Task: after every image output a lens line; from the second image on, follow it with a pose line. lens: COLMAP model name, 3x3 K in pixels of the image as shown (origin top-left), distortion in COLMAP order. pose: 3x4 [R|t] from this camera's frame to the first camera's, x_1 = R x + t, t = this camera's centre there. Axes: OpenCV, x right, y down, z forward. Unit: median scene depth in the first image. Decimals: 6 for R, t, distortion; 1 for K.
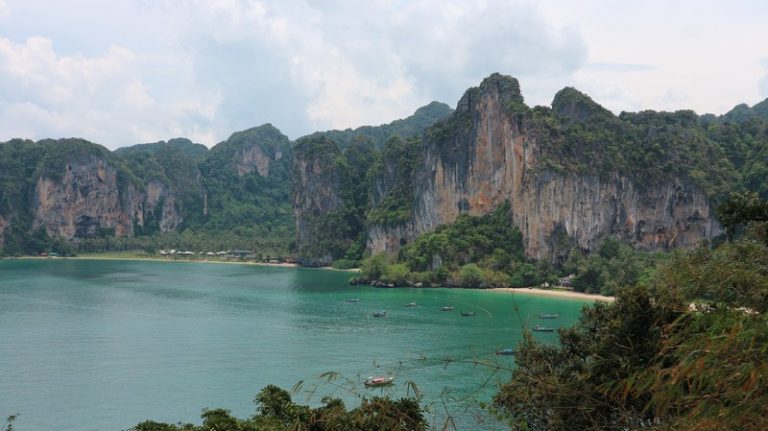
lens RADIAL K [[737.0, 0, 384.0], [0, 737.0, 215.5], [0, 0, 1]] dist [0.008486, 0.005344]
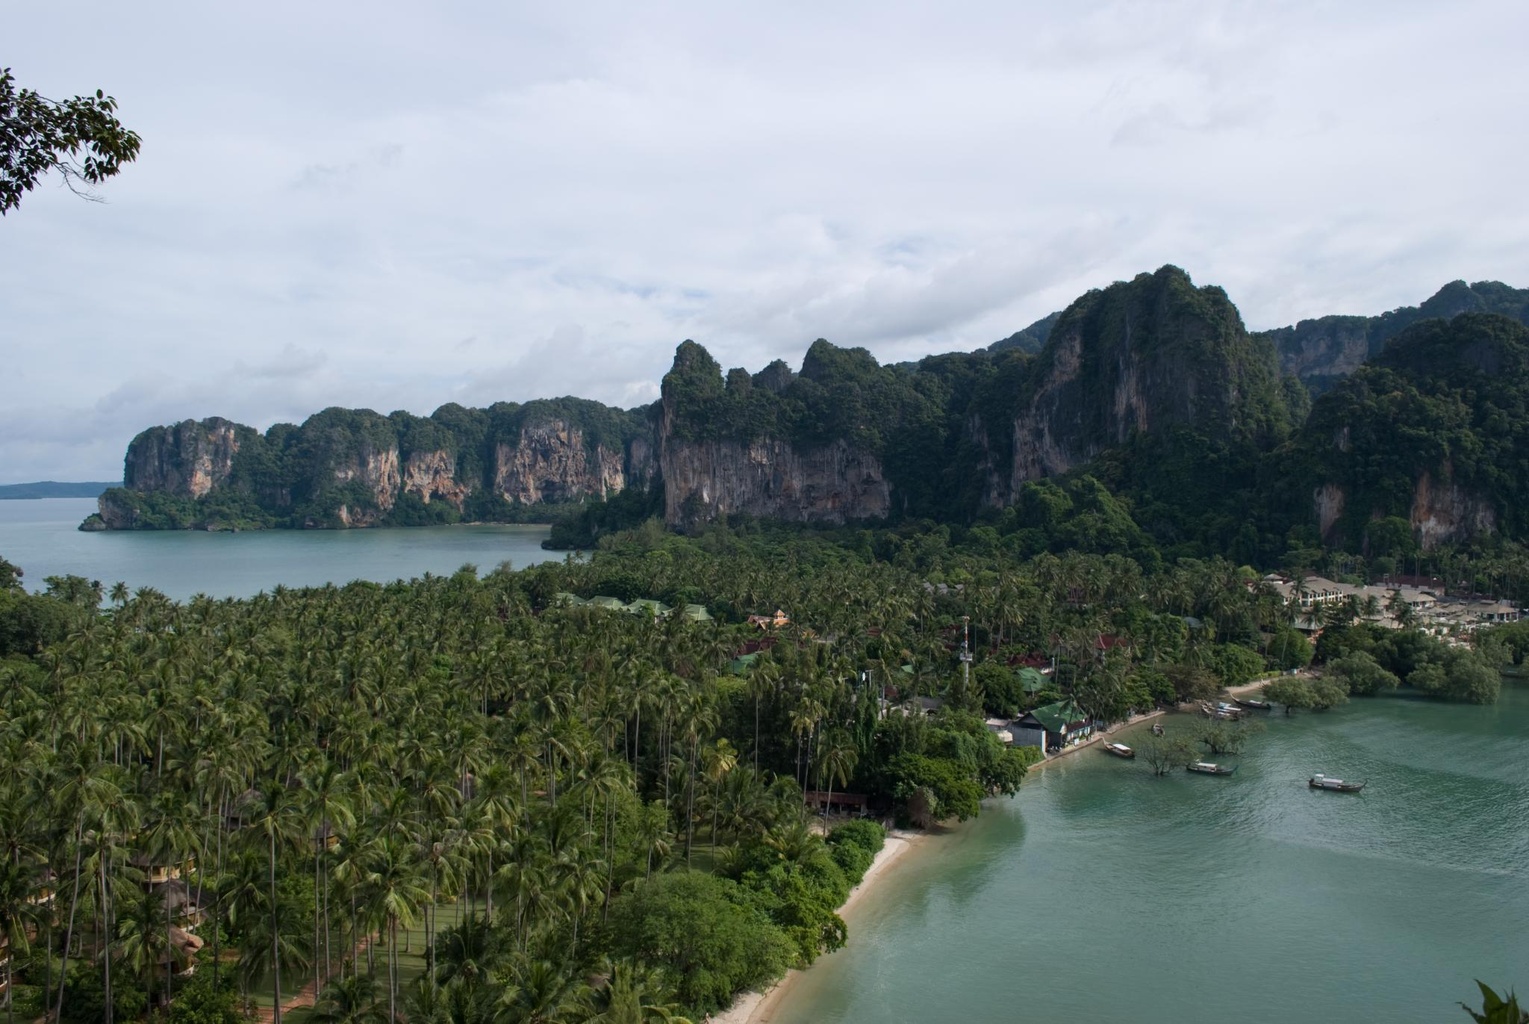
lens RADIAL K [[1208.8, 0, 764.5], [0, 1208.8, 512.0], [0, 0, 1]] dist [-0.031931, 0.010638]
pose [[0.866326, -0.001957, -0.499476, 1.074564], [0.023228, 0.999068, 0.036374, -0.016389], [0.498939, -0.043114, 0.865564, -0.383196]]
